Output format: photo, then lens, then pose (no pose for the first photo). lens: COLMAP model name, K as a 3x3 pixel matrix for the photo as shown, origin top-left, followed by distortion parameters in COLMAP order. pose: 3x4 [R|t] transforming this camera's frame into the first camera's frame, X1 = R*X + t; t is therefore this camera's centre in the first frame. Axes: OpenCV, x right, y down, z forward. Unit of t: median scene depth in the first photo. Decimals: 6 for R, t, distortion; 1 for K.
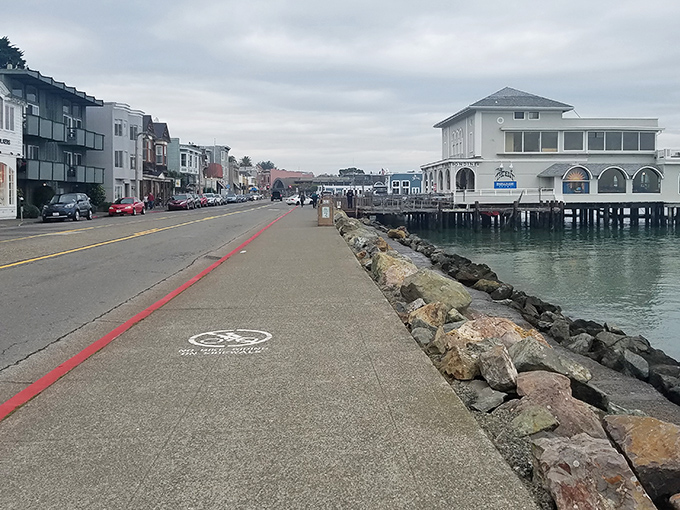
lens RADIAL K [[640.1, 0, 340.1], [0, 640.1, 255.0], [0, 0, 1]] dist [0.002800, -0.000204]
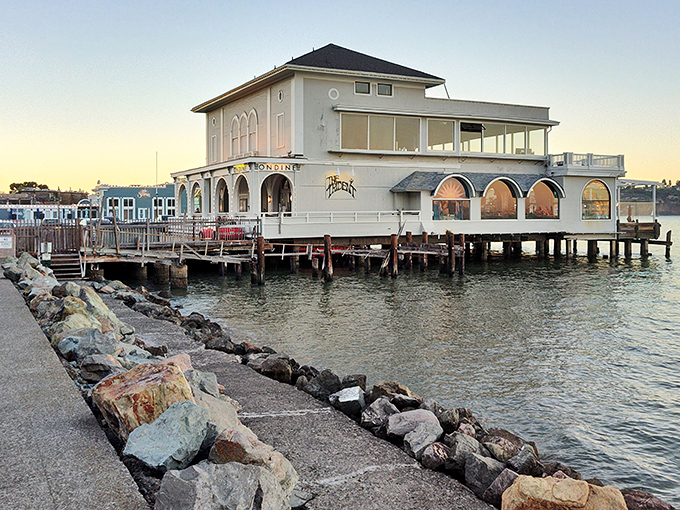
lens RADIAL K [[745.4, 0, 339.7], [0, 745.4, 254.4], [0, 0, 1]] dist [0.074834, 0.000000]
pose [[0.917562, -0.017364, 0.397212, -0.015147], [0.035128, 0.998679, -0.037489, -0.039120], [-0.396037, 0.048352, 0.916961, 0.381245]]
